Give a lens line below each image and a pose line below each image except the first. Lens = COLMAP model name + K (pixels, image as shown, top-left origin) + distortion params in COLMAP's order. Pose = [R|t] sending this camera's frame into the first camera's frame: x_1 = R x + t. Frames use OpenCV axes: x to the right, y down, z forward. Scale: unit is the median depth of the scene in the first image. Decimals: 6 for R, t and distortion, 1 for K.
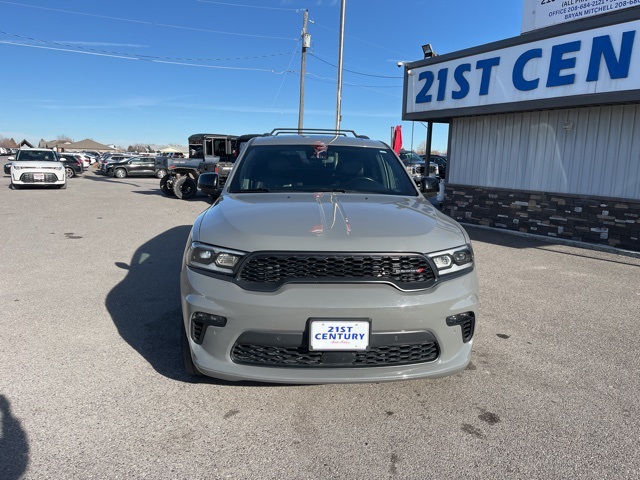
lens RADIAL K [[487.9, 0, 311.7], [0, 487.9, 229.7], [0, 0, 1]] dist [0.062085, -0.079128]
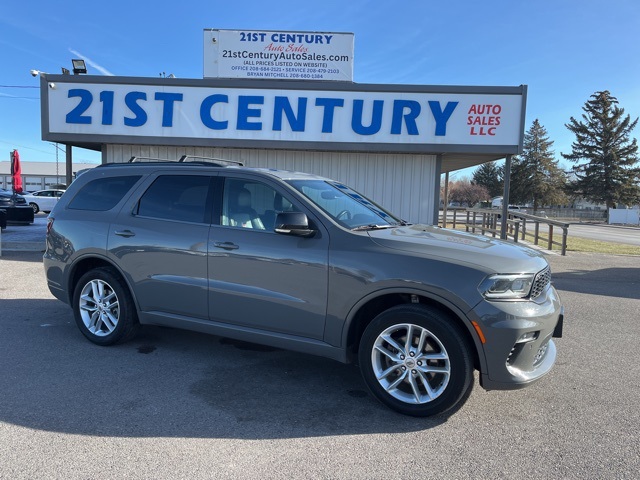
lens RADIAL K [[487.9, 0, 312.0], [0, 487.9, 239.8], [0, 0, 1]] dist [0.062085, -0.079128]
pose [[0.495806, -0.078291, 0.864897, -0.428652], [0.108845, 0.993677, 0.027552, -0.036371], [-0.861585, 0.080479, 0.501193, 0.257160]]
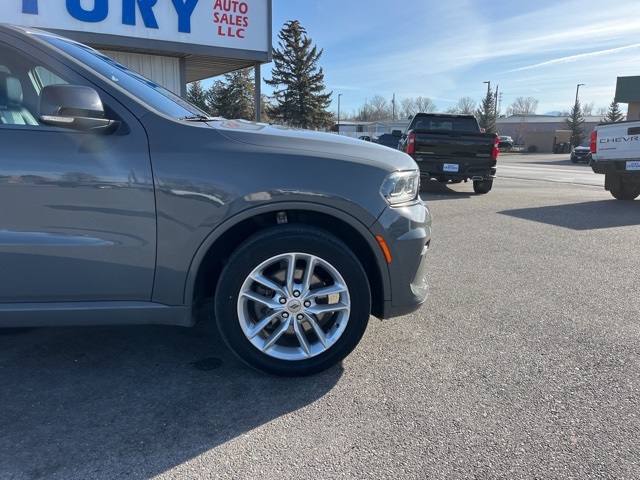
lens RADIAL K [[487.9, 0, 318.9], [0, 487.9, 235.3], [0, 0, 1]] dist [0.062085, -0.079128]
pose [[-0.067400, -0.226547, 0.971665, -0.330246], [0.128250, 0.963833, 0.233618, -0.022735], [-0.989449, 0.140362, -0.035907, 0.373177]]
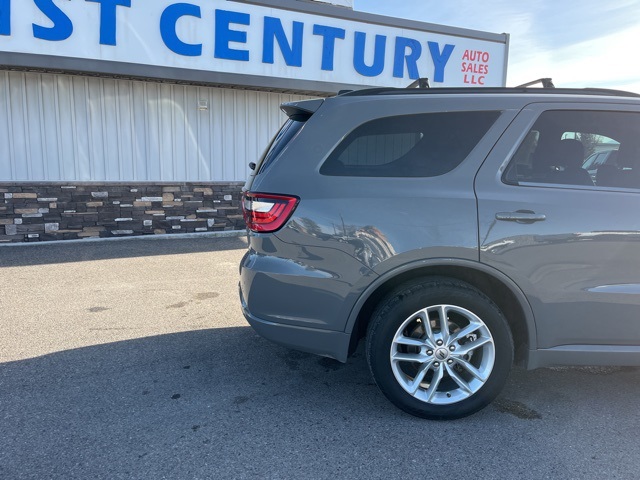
lens RADIAL K [[487.9, 0, 315.1], [0, 487.9, 233.9], [0, 0, 1]] dist [0.062085, -0.079128]
pose [[0.038456, -0.168884, 0.984885, -0.368657], [0.134177, 0.977561, 0.162389, -0.097686], [-0.990211, 0.125905, 0.060254, 0.749427]]
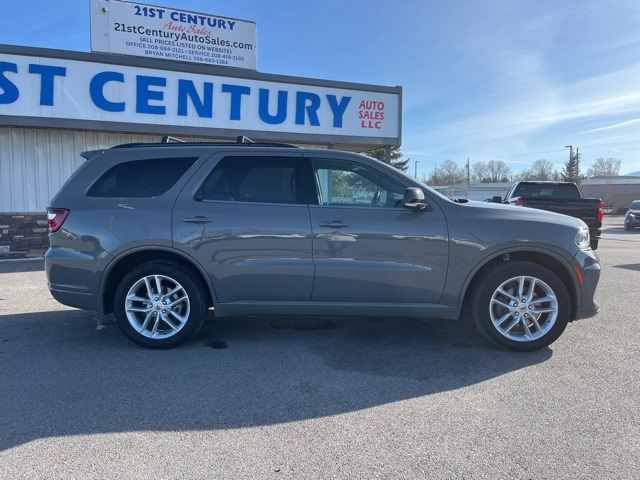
lens RADIAL K [[487.9, 0, 319.2], [0, 487.9, 234.8], [0, 0, 1]] dist [0.062085, -0.079128]
pose [[0.069441, -0.098504, 0.992711, -0.528633], [0.147796, 0.985147, 0.087415, -0.058010], [-0.986577, 0.140649, 0.082968, 0.513942]]
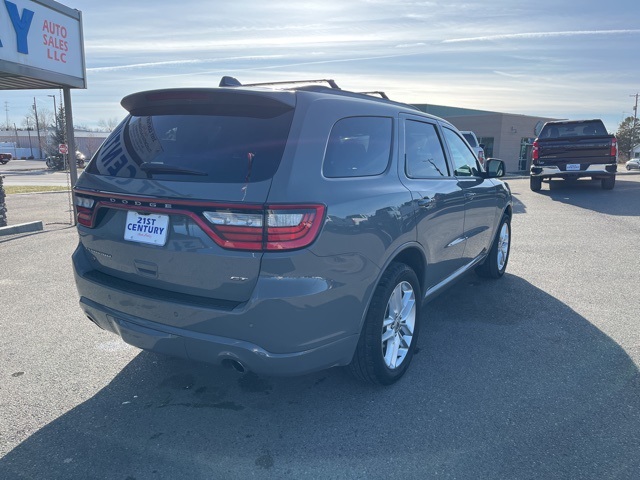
lens RADIAL K [[487.9, 0, 321.7], [0, 487.9, 239.7], [0, 0, 1]] dist [0.062085, -0.079128]
pose [[-0.833186, -0.127780, 0.538027, -0.227777], [0.054777, 0.949082, 0.310231, -0.134796], [-0.550273, 0.287952, -0.783762, 0.975198]]
